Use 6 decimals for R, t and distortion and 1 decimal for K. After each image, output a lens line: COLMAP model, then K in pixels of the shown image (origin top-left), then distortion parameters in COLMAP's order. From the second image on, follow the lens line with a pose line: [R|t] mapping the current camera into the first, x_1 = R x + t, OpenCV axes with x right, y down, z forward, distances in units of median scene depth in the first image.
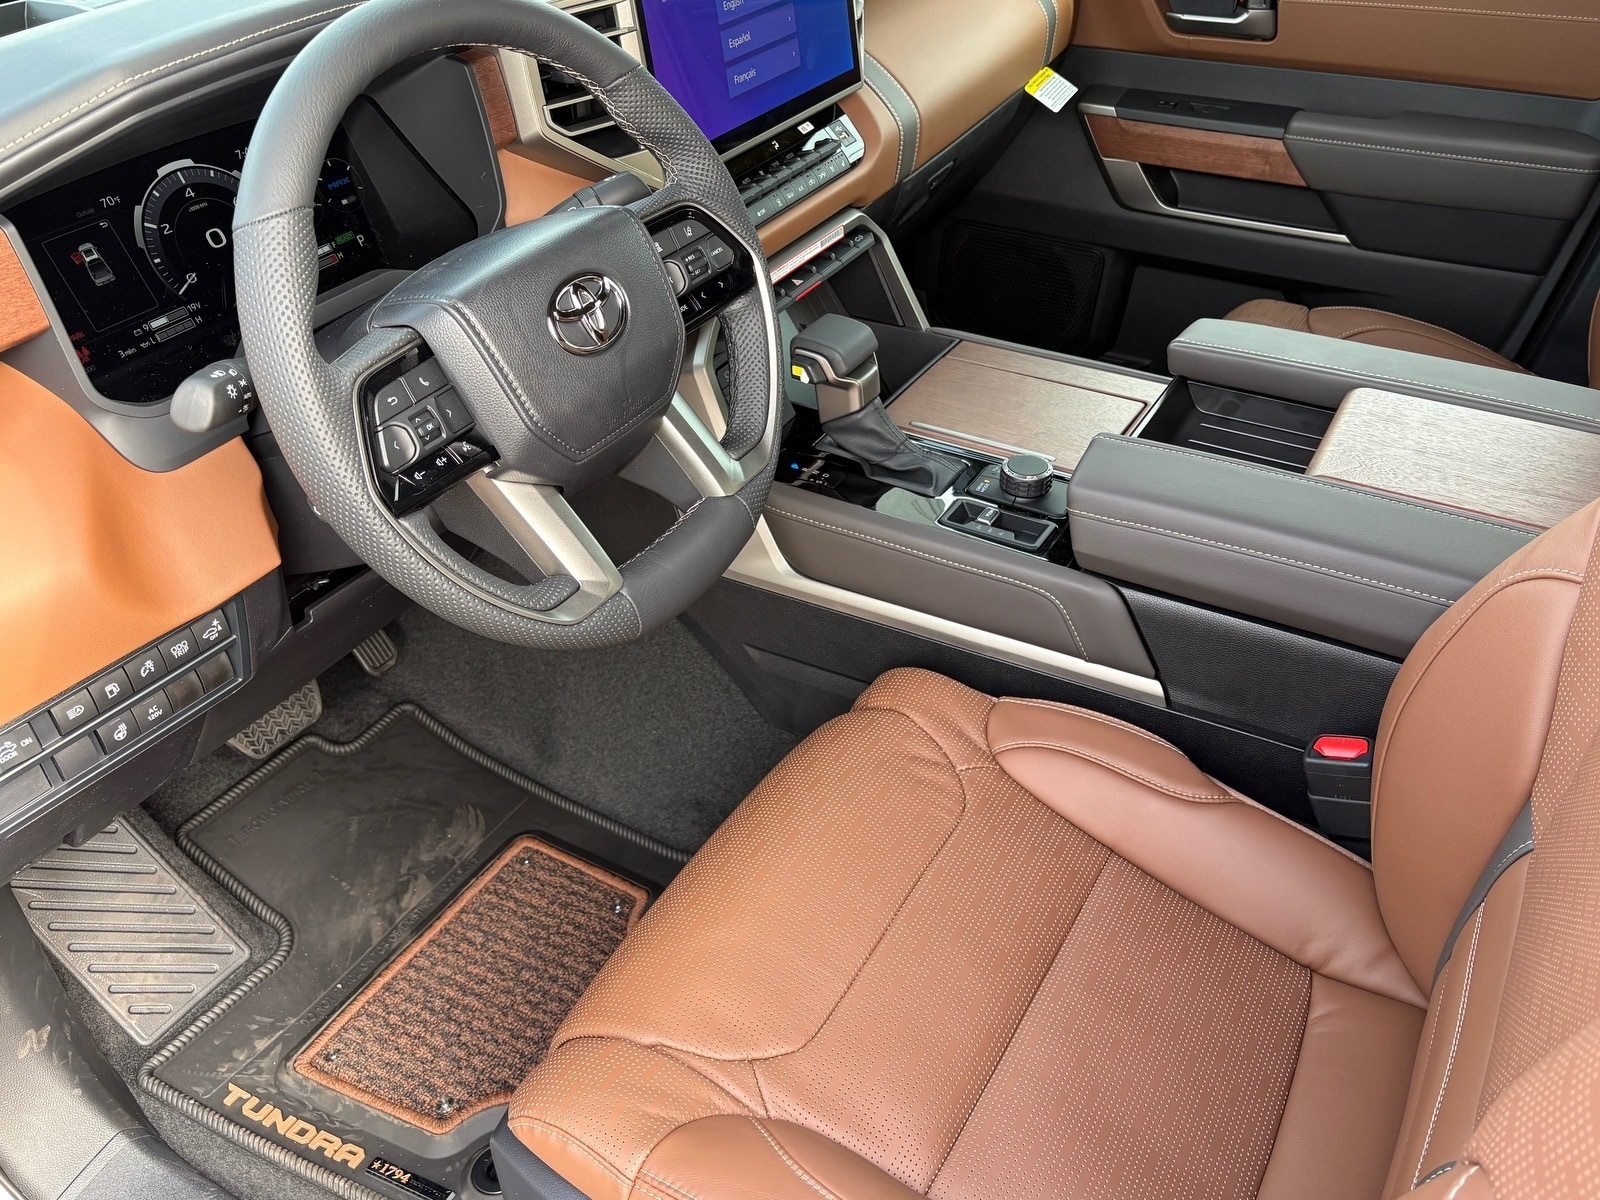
lens RADIAL K [[1389.3, 0, 800.0], [0, 1389.3, 600.0], [0, 0, 1]] dist [0.014557, 0.015461]
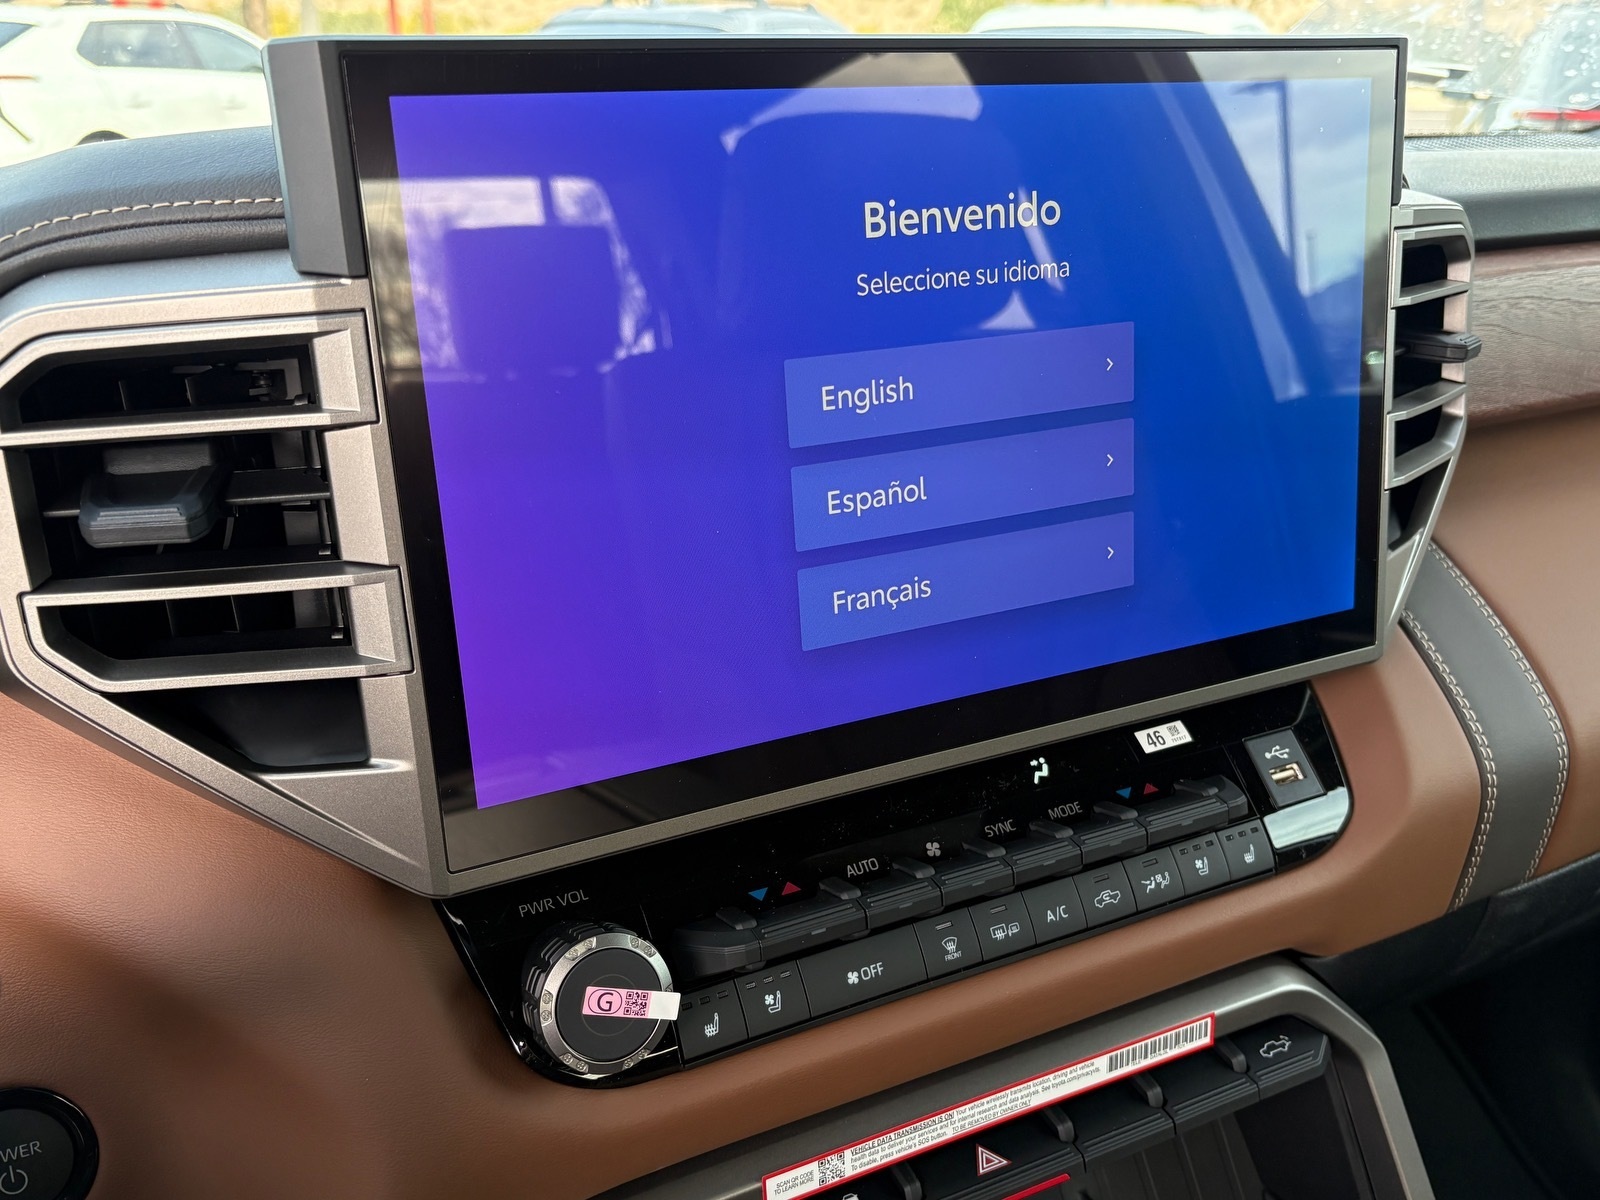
lens RADIAL K [[1485.1, 0, 800.0], [0, 1485.1, 600.0], [0, 0, 1]] dist [0.010037, -0.002953]
pose [[0.843499, 0.199211, -0.498823, 0.115177], [-0.318889, 0.933032, -0.166618, -0.285364], [0.432225, 0.299612, 0.850538, 0.632501]]
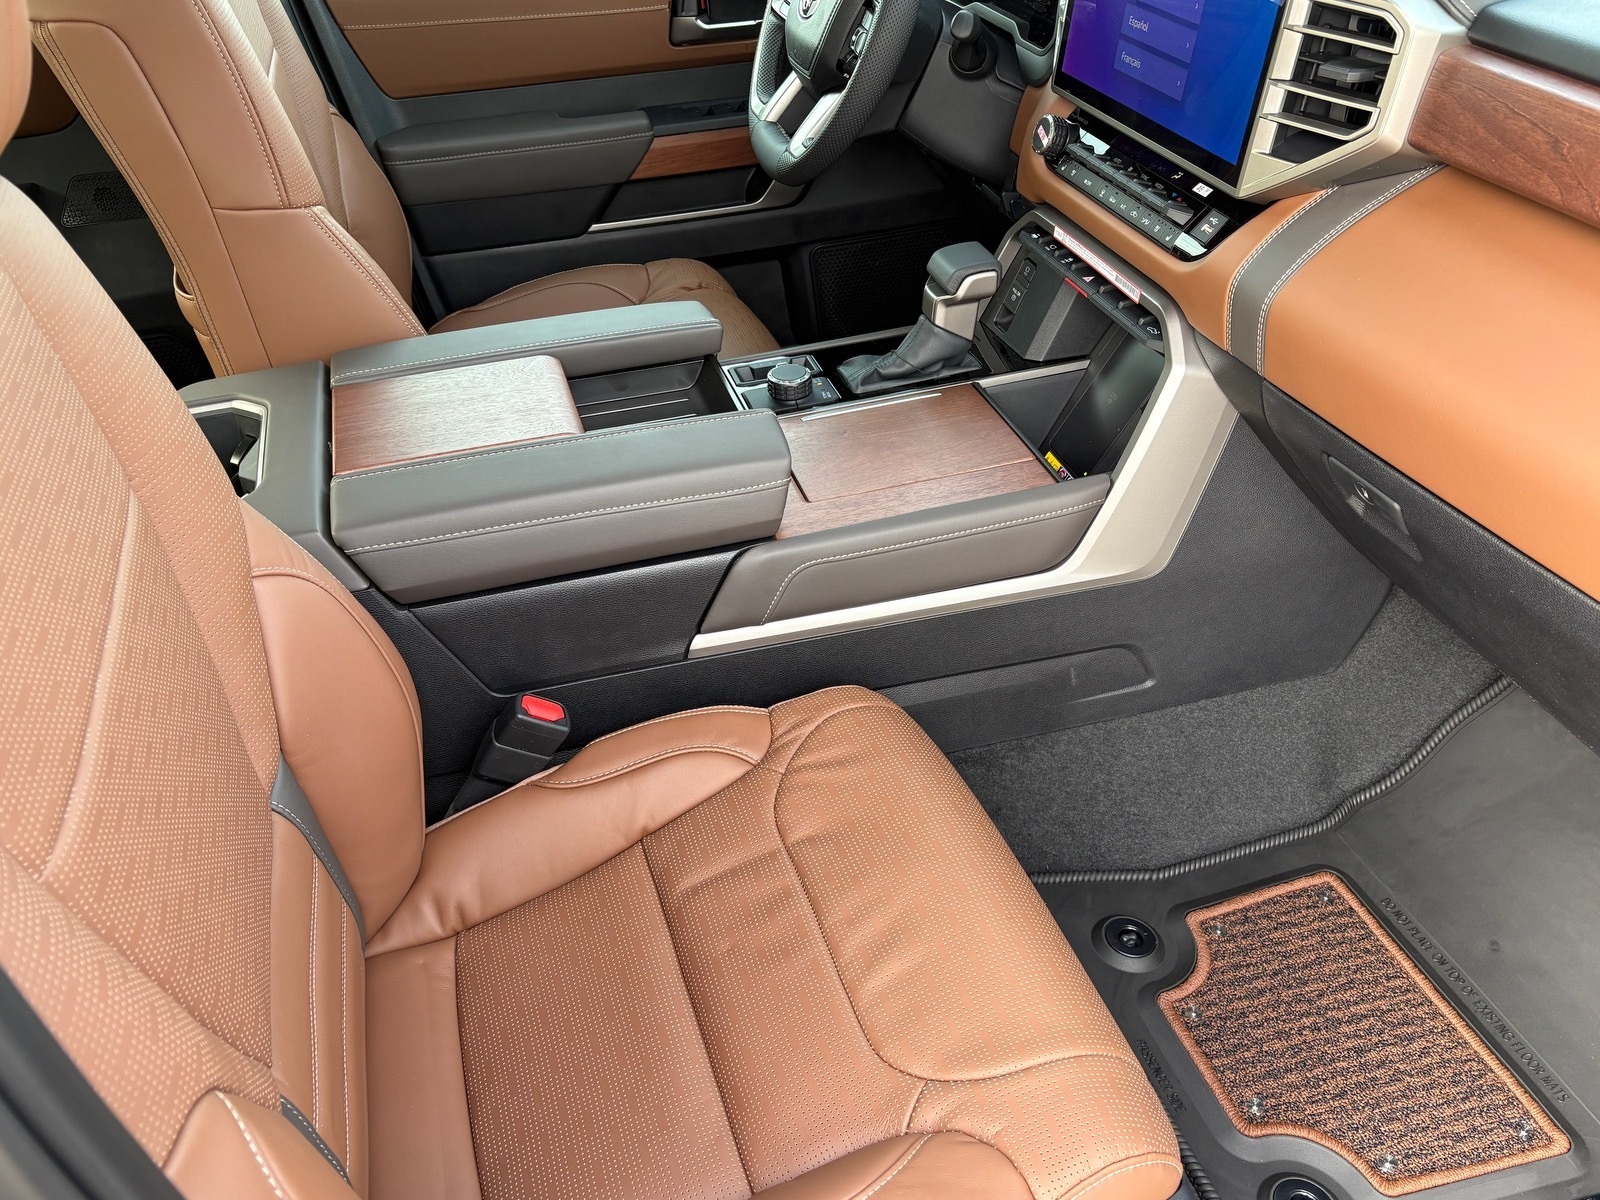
lens RADIAL K [[1301.2, 0, 803.0], [0, 1301.2, 573.1], [0, 0, 1]] dist [-0.009810, 0.005552]
pose [[-0.697294, 0.448425, -0.559192, 0.760186], [-0.369388, 0.443761, 0.816473, -0.826262], [0.614275, 0.775881, -0.143789, 1.183070]]
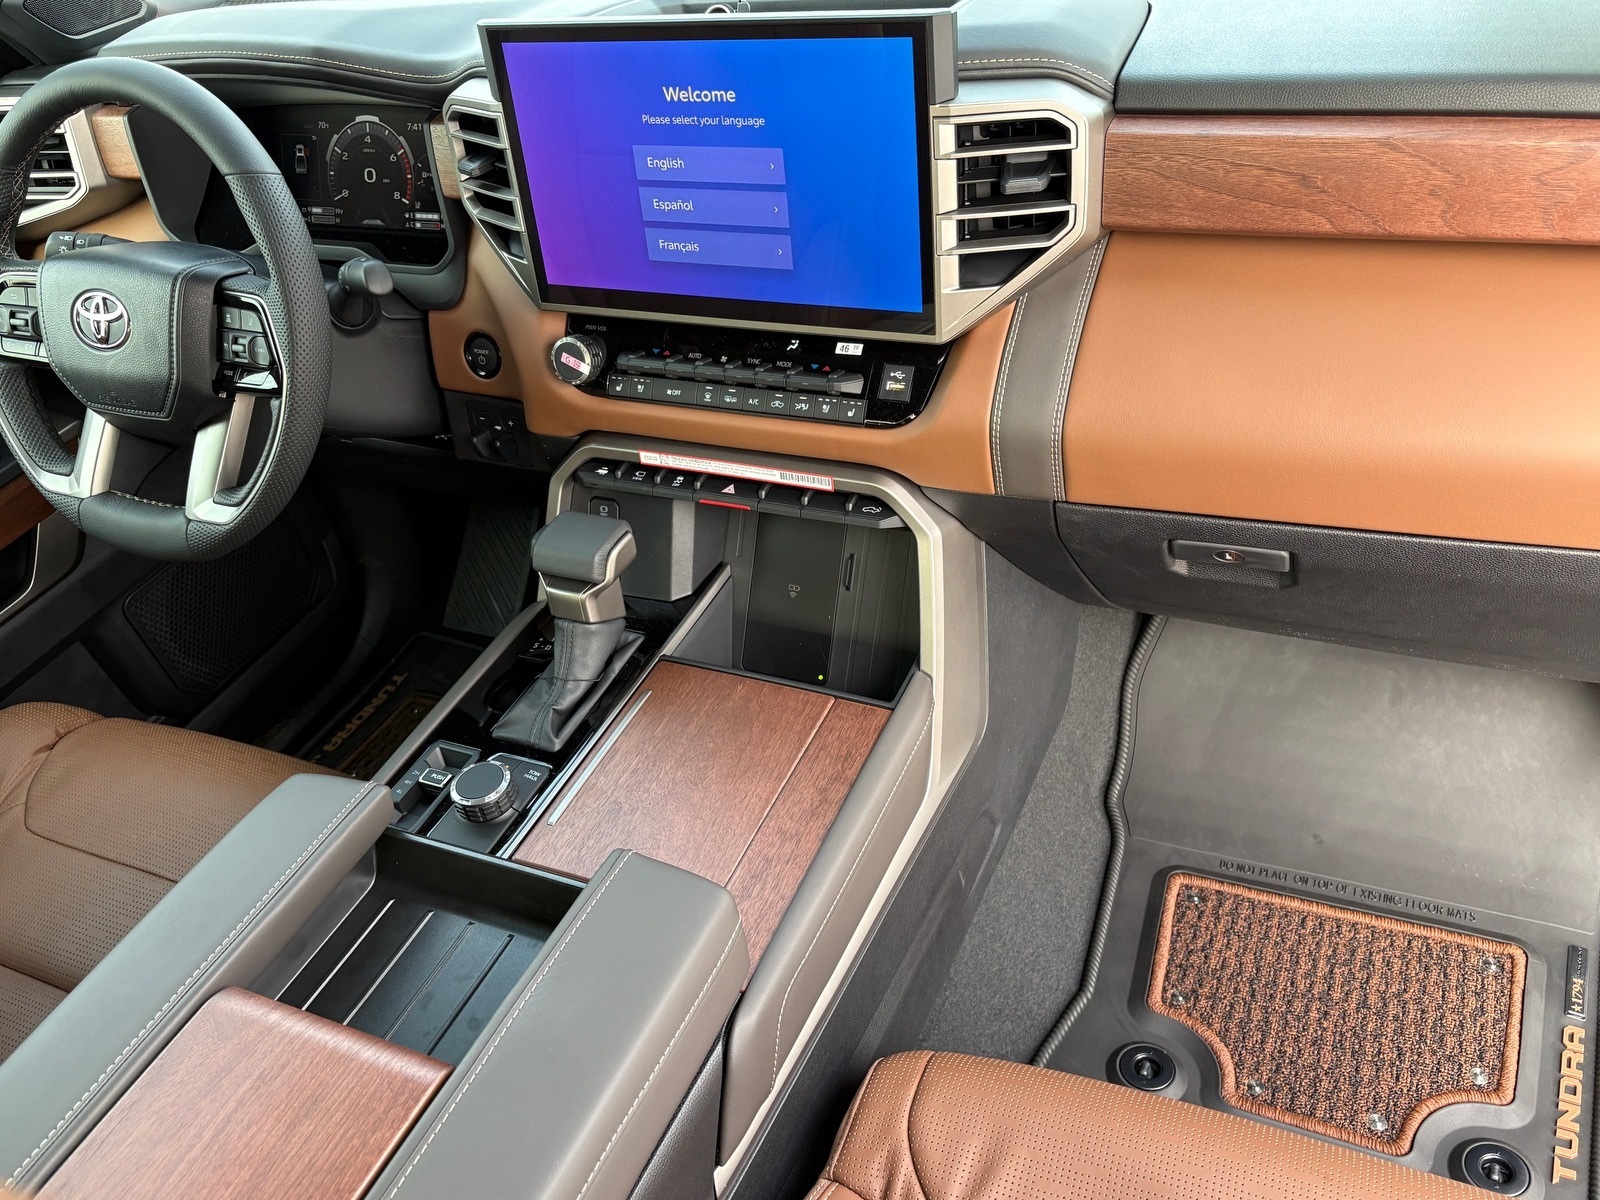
lens RADIAL K [[1291.4, 0, 800.0], [0, 1291.4, 600.0], [0, 0, 1]] dist [0.015691, 0.011969]
pose [[0.085494, 0.618618, -0.781026, 0.662863], [-0.460097, 0.719822, 0.519777, -0.615040], [0.883743, 0.314910, 0.346165, 0.796167]]
